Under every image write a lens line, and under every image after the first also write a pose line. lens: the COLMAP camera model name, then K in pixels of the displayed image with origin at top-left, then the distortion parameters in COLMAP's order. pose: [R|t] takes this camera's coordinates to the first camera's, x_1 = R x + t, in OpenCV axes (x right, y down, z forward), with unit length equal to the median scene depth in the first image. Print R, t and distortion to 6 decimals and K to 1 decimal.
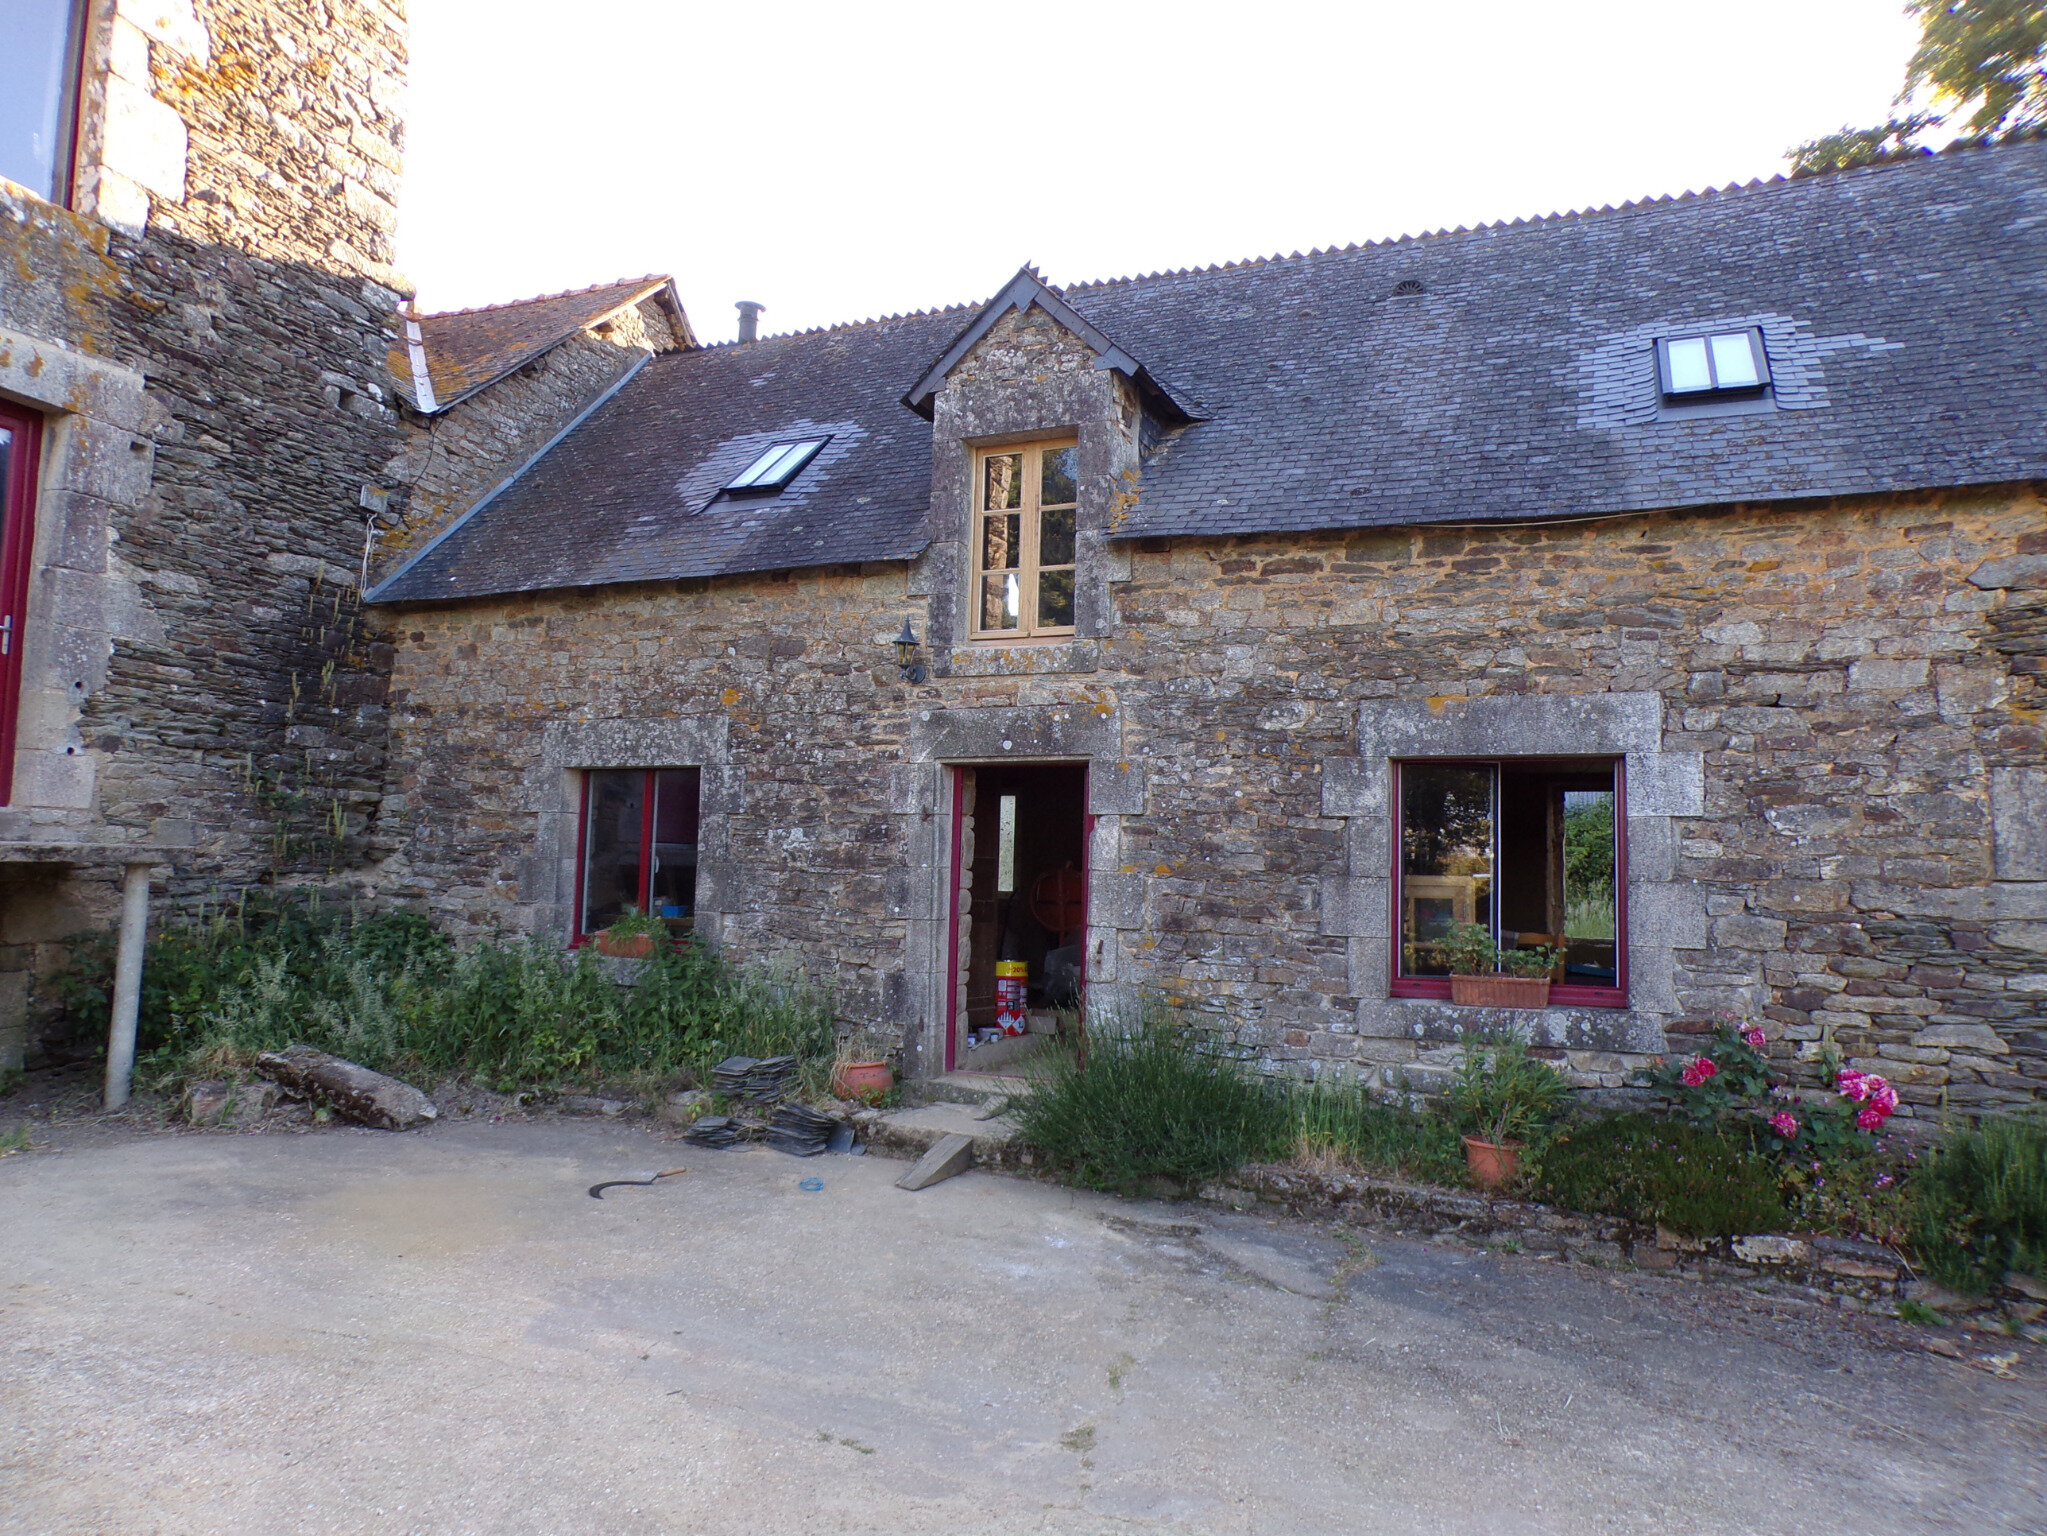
lens RADIAL K [[1324.2, 0, 1015.3], [0, 1324.2, 764.1], [0, 0, 1]] dist [-0.017956, 0.037269]
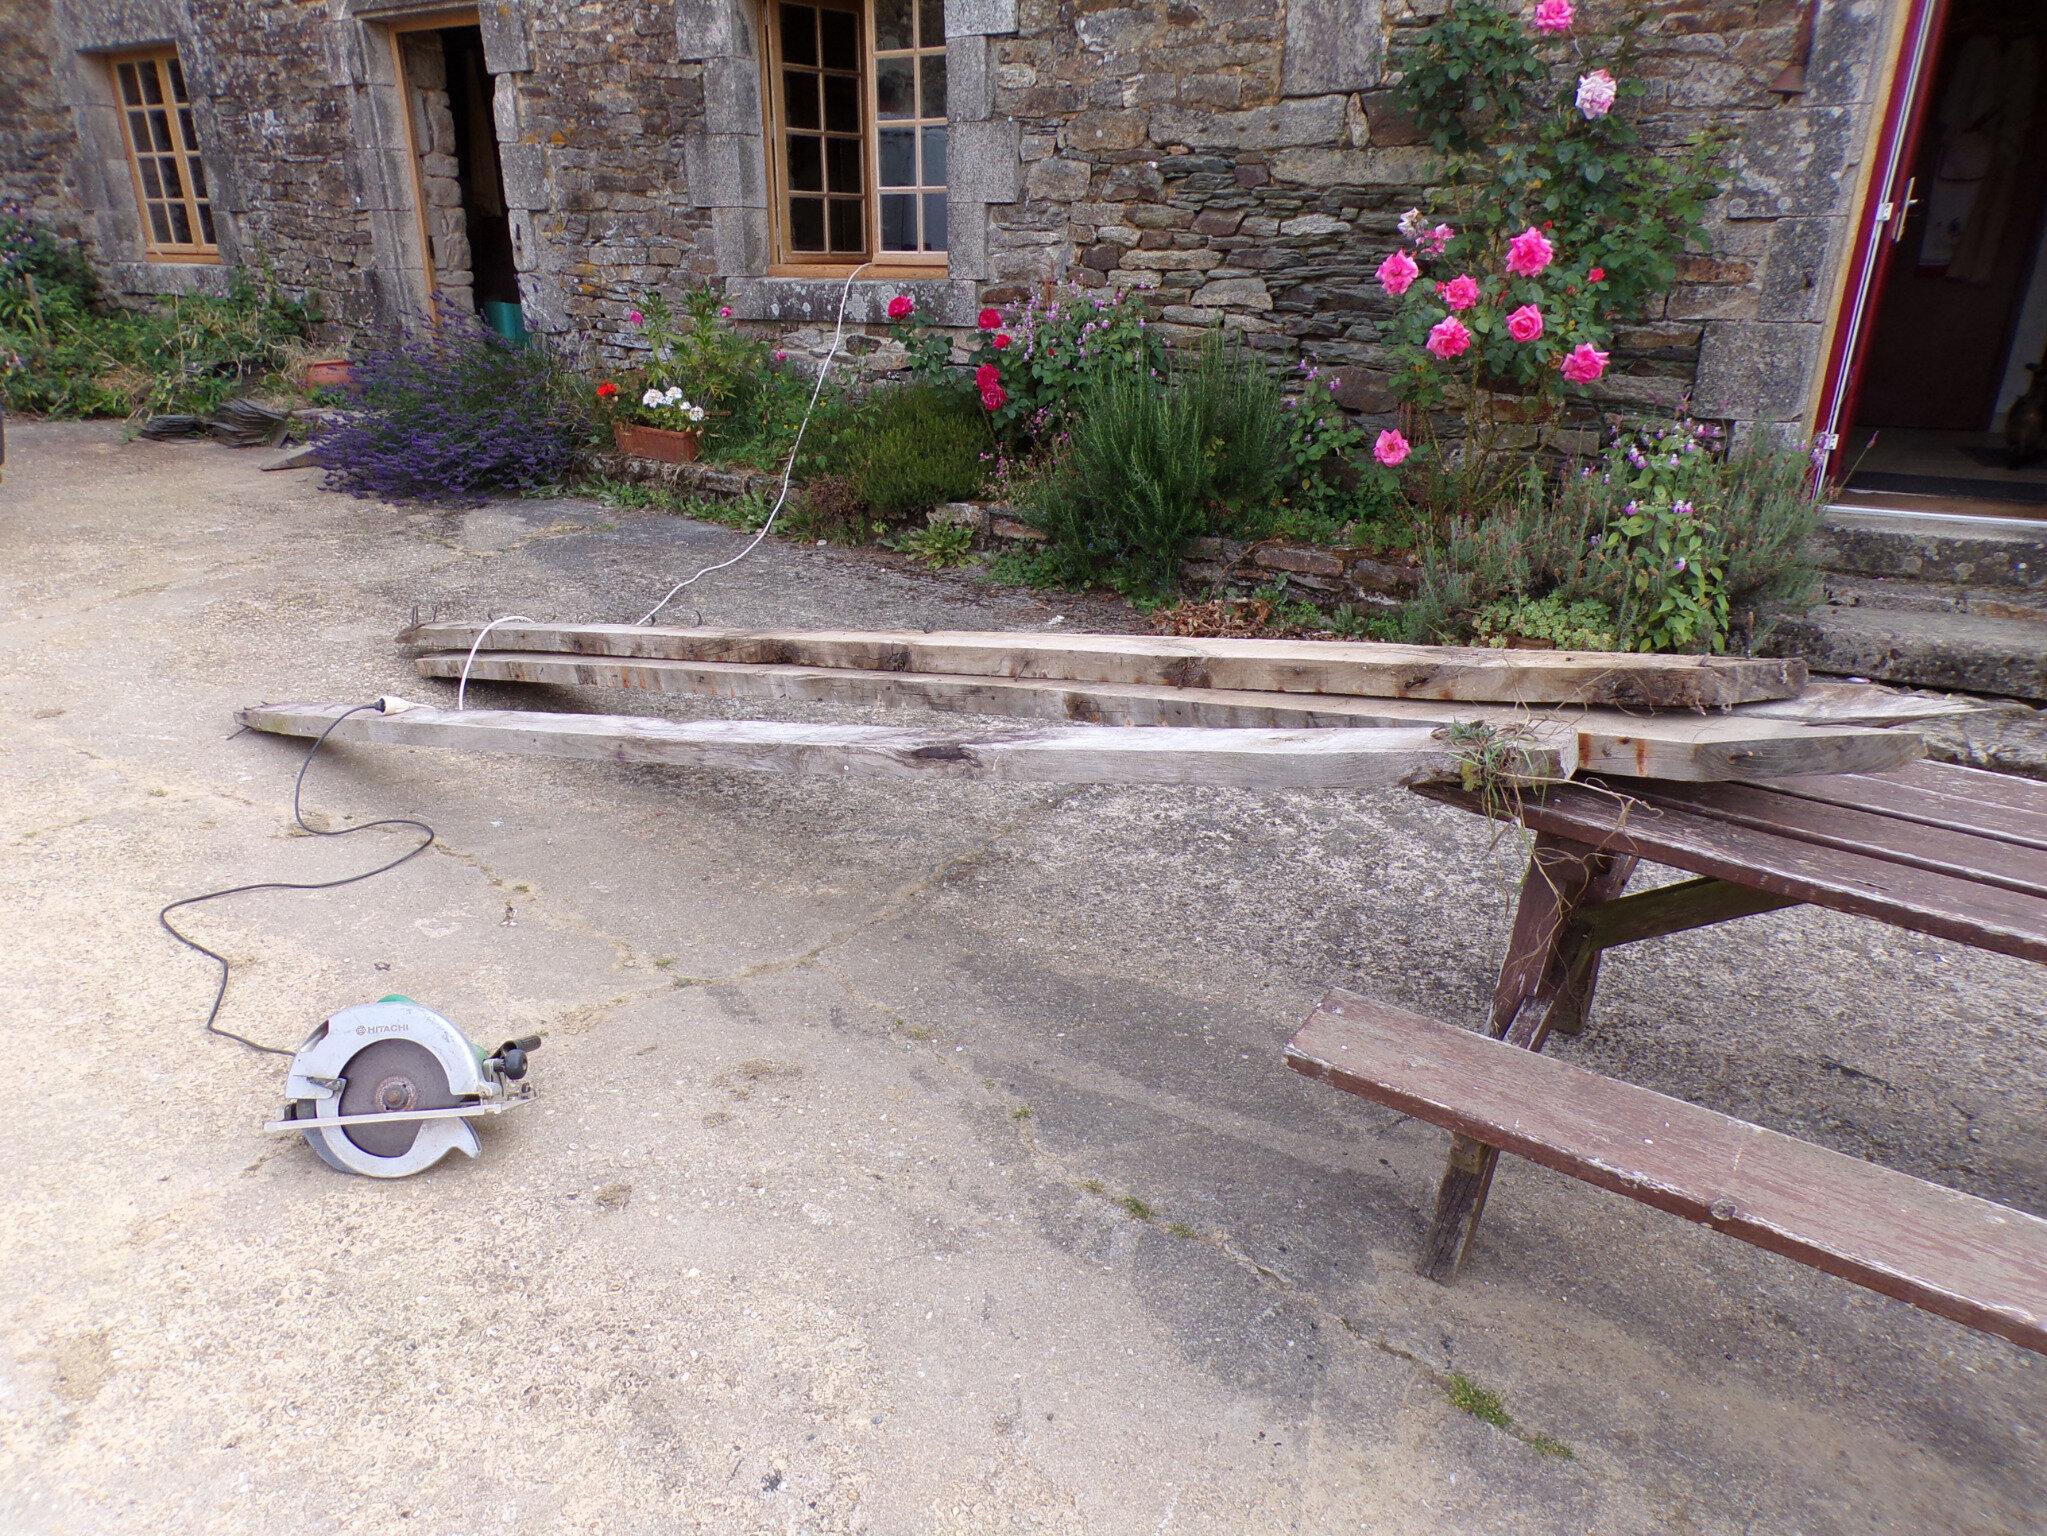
lens RADIAL K [[1324.2, 0, 1015.3], [0, 1324.2, 764.1], [0, 0, 1]] dist [-0.017956, 0.037269]
pose [[0.991821, 0.028127, -0.124502, 0.591066], [0.029833, 0.897318, 0.440376, 0.080646], [0.124104, -0.440488, 0.889139, 0.041671]]
